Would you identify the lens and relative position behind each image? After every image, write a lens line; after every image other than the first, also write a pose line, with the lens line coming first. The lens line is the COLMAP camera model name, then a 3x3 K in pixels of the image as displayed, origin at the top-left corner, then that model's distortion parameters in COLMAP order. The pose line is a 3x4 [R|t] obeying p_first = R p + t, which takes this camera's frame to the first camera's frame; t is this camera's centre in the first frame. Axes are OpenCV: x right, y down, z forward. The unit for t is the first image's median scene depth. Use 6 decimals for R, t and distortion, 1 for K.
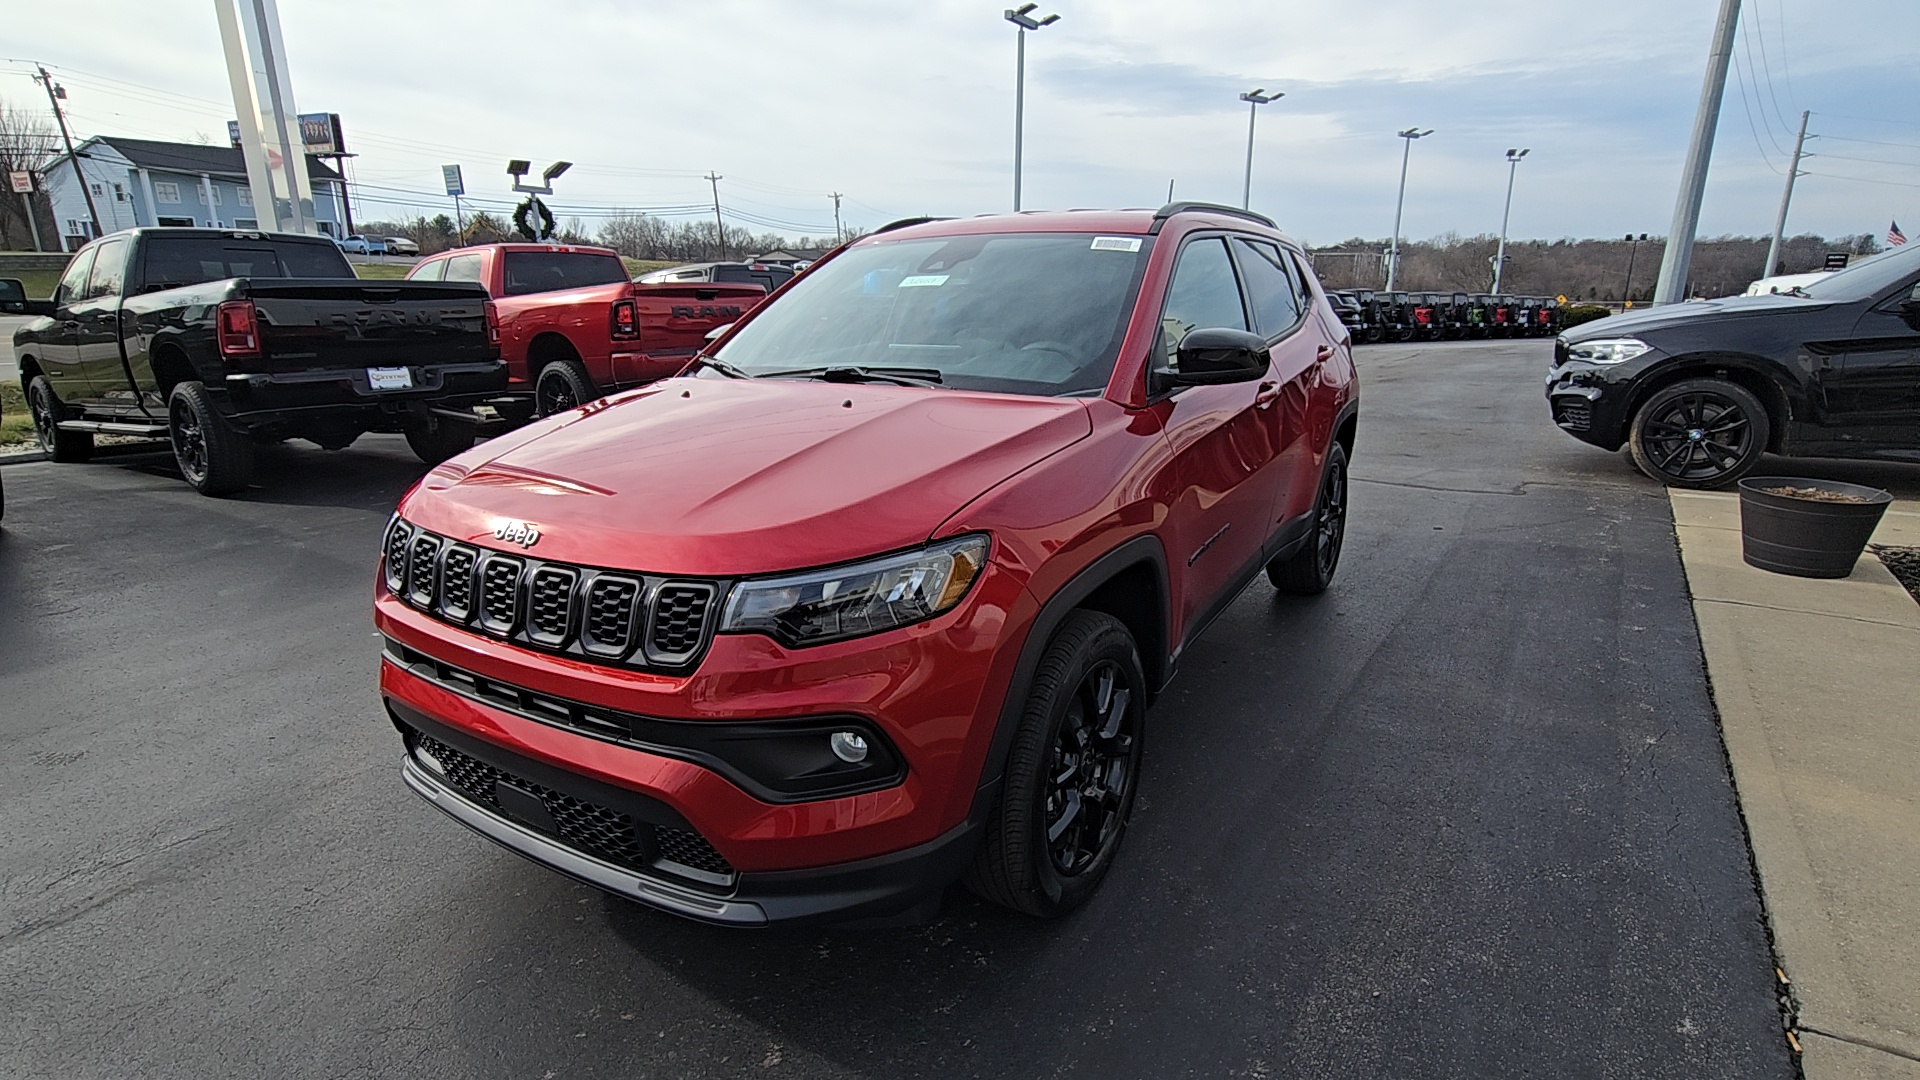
lens RADIAL K [[965.1, 0, 948.7], [0, 965.1, 544.4], [0, 0, 1]] dist [0.000721, -0.000846]
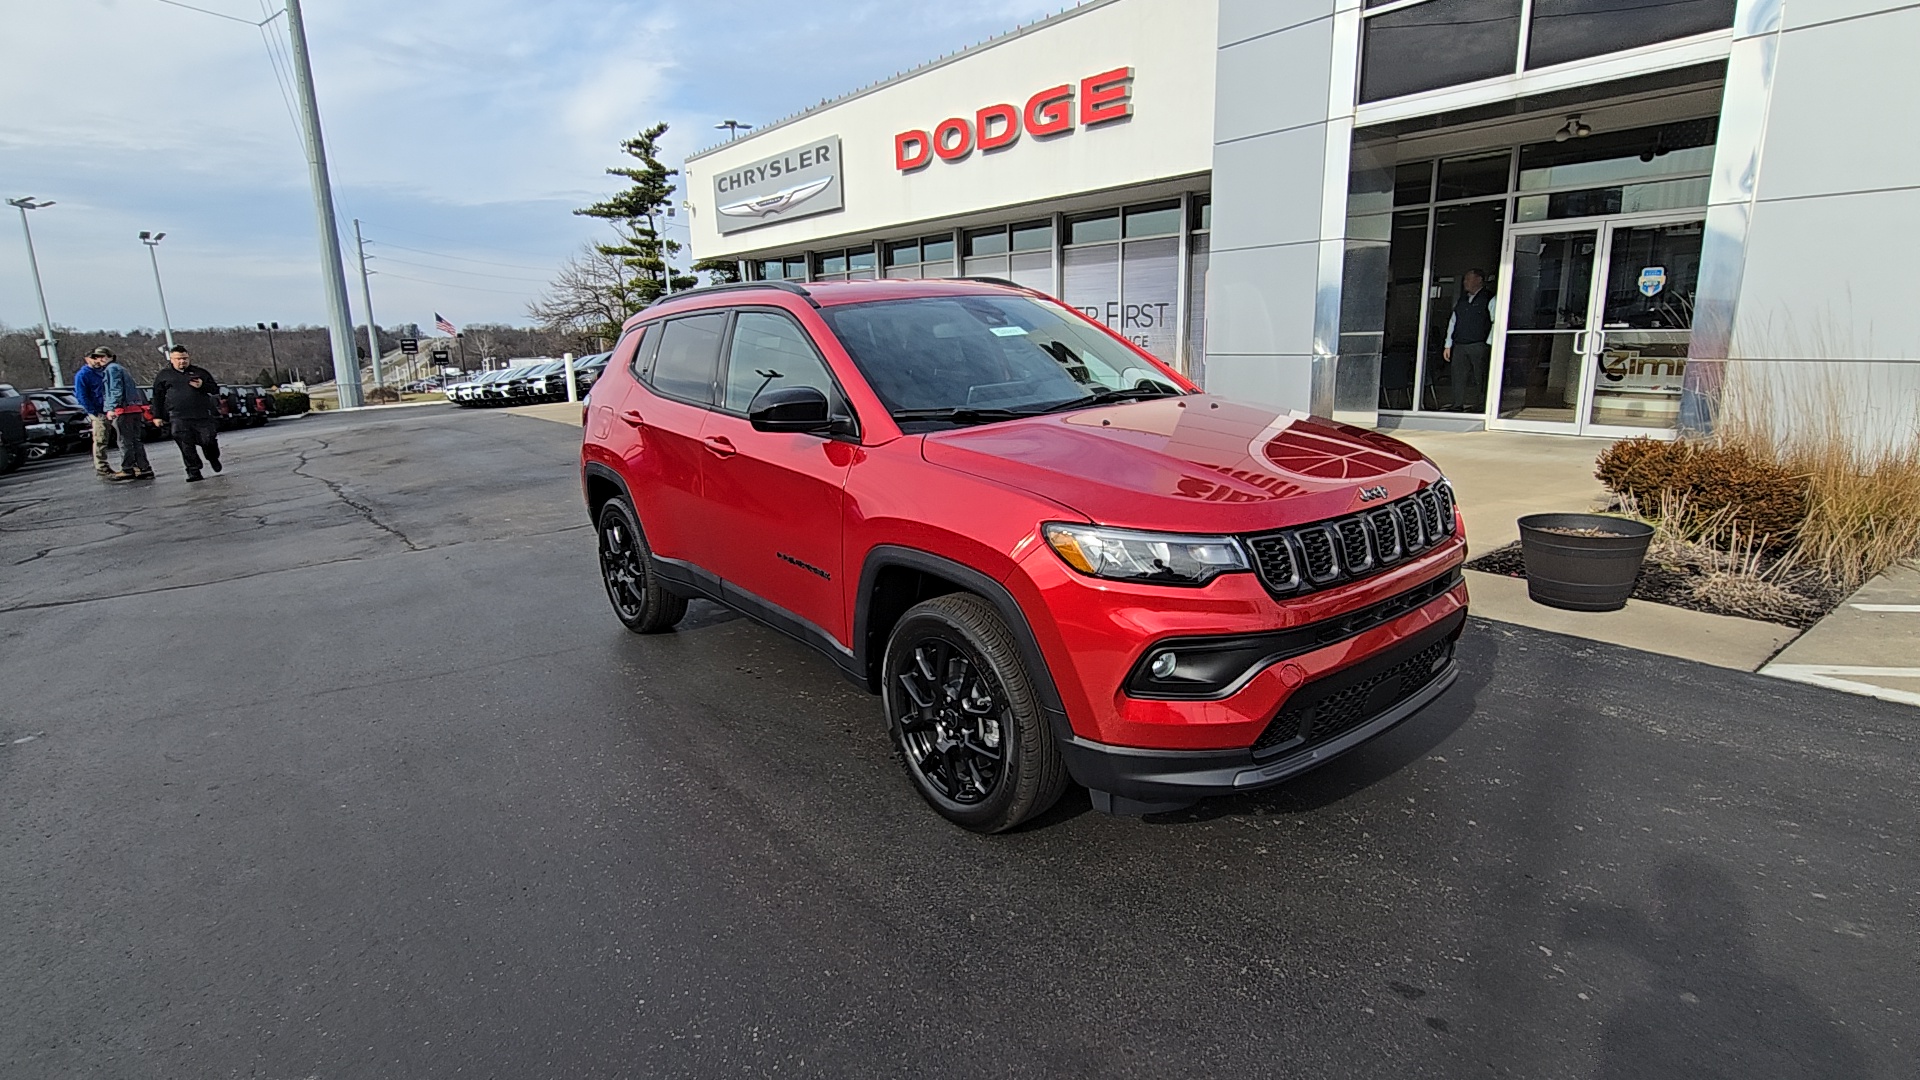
lens RADIAL K [[965.1, 0, 948.7], [0, 965.1, 550.3], [0, 0, 1]] dist [0.000721, -0.000846]
pose [[0.330892, -0.216409, 0.918519, -0.094221], [0.289853, 0.949605, 0.119315, -0.013342], [-0.898051, 0.226755, 0.376944, 0.050349]]
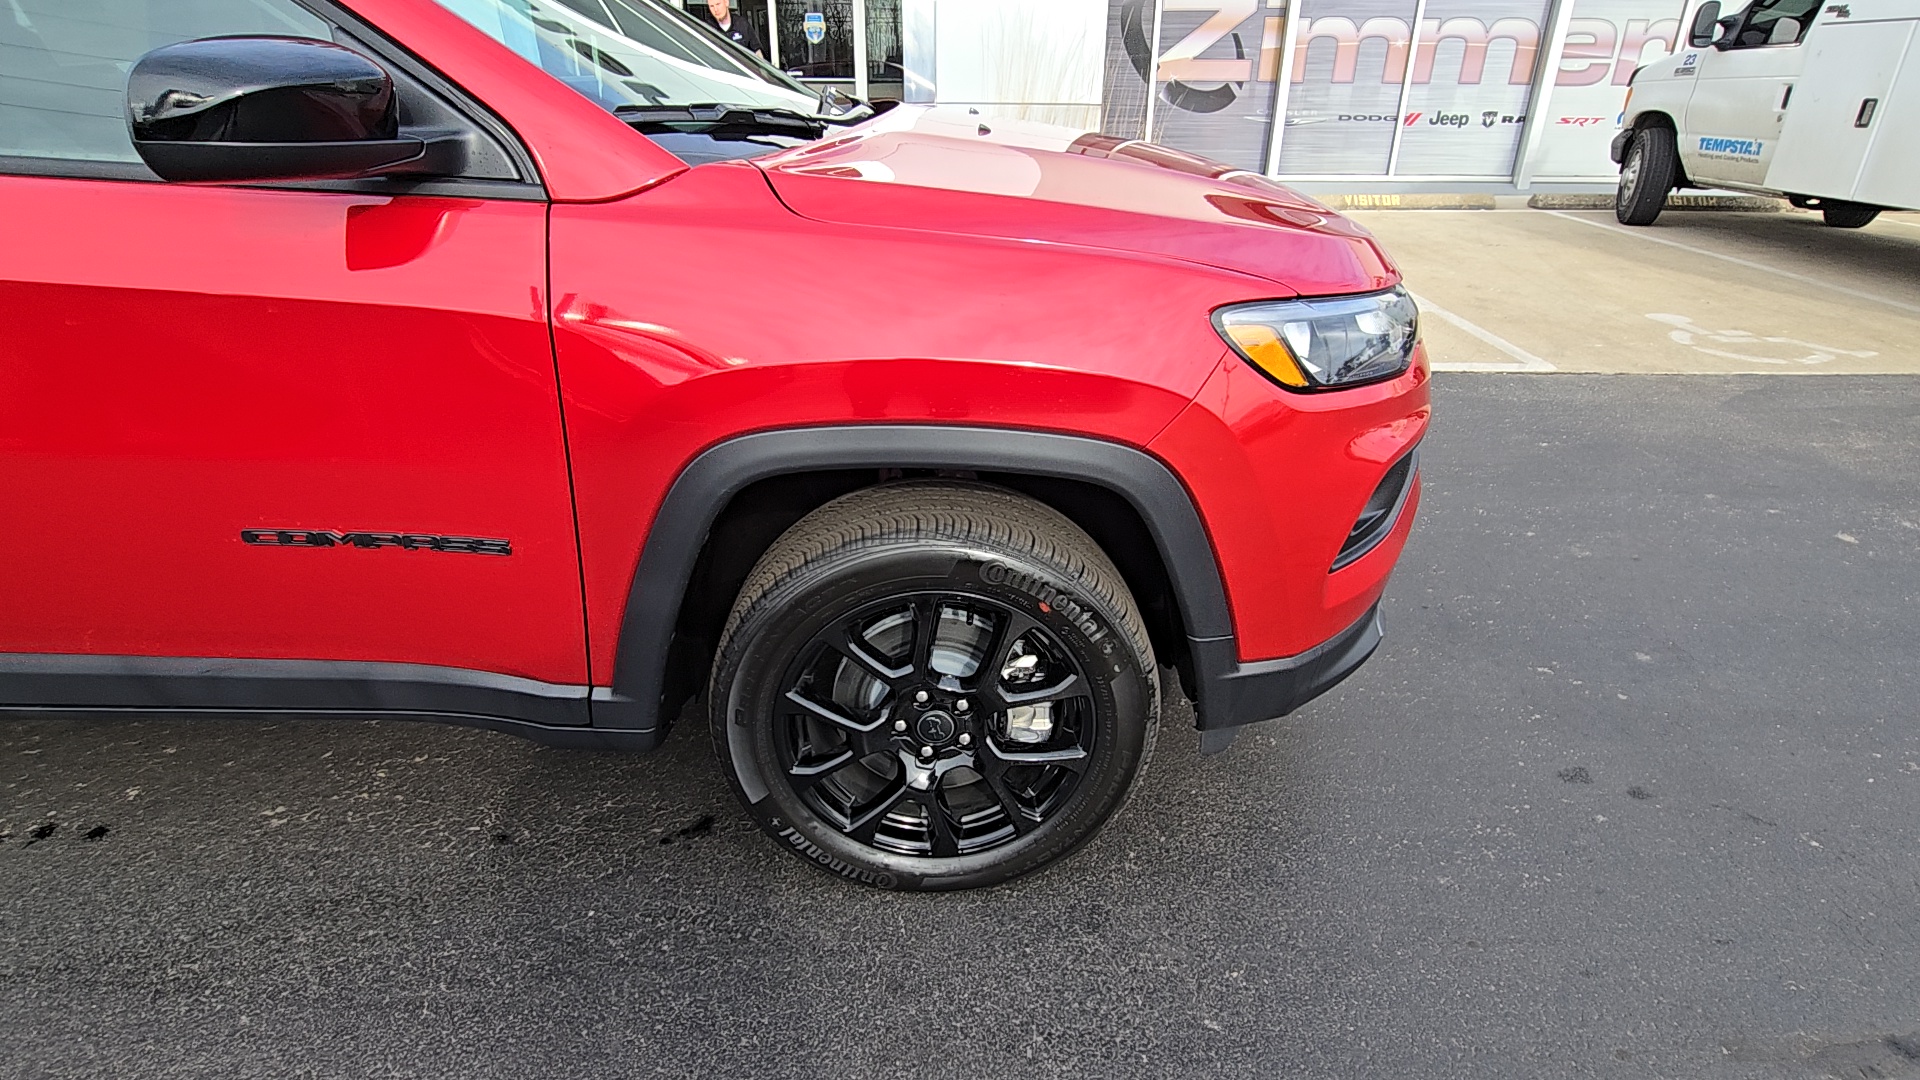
lens RADIAL K [[965.1, 0, 952.0], [0, 965.1, 543.6], [0, 0, 1]] dist [0.000721, -0.000846]
pose [[-0.542609, -0.360511, 0.758688, -0.056140], [0.236490, 0.801115, 0.549807, -0.019368], [-0.806008, 0.477752, -0.349435, 0.090550]]
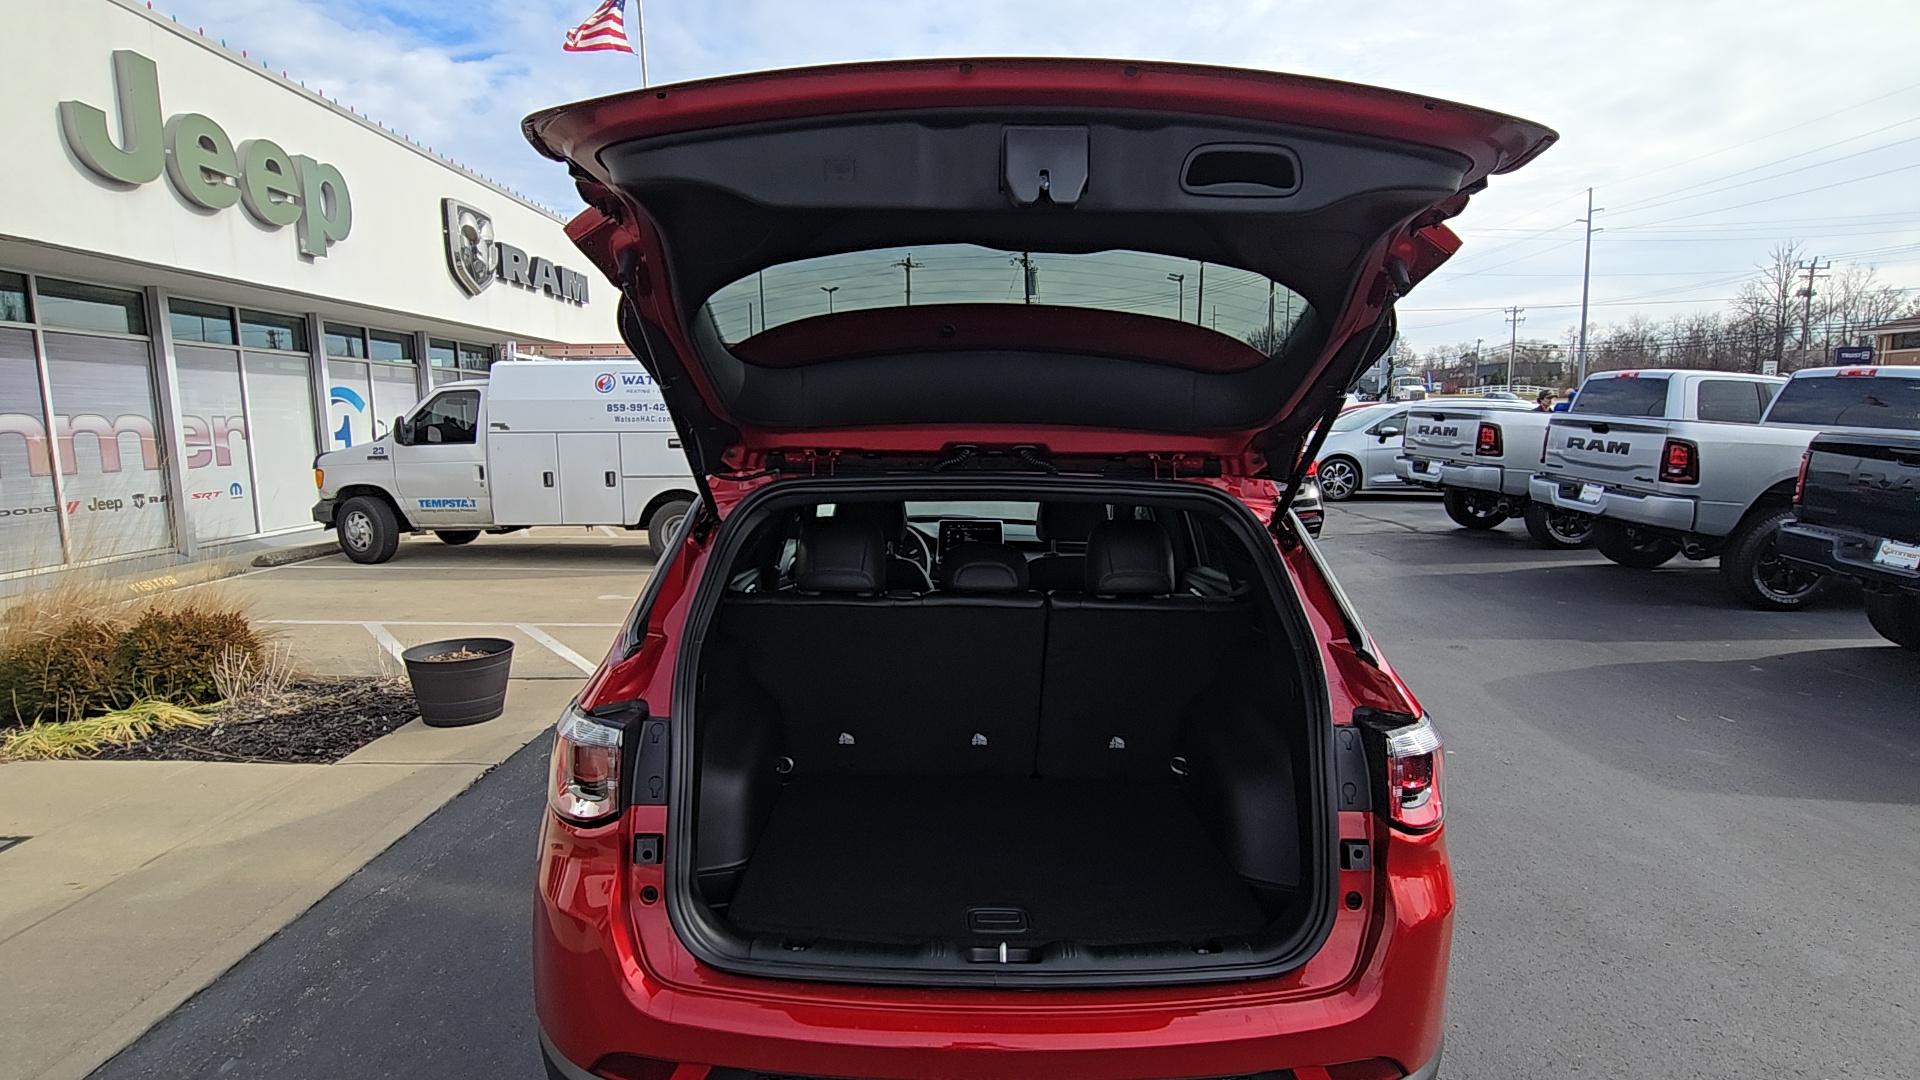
lens RADIAL K [[965.1, 0, 952.1], [0, 965.1, 550.5], [0, 0, 1]] dist [0.000721, -0.000846]
pose [[-0.838772, 0.086390, -0.537585, 0.057753], [-0.139788, 0.920072, 0.365961, -0.052060], [0.526232, 0.382106, -0.759654, 0.160061]]
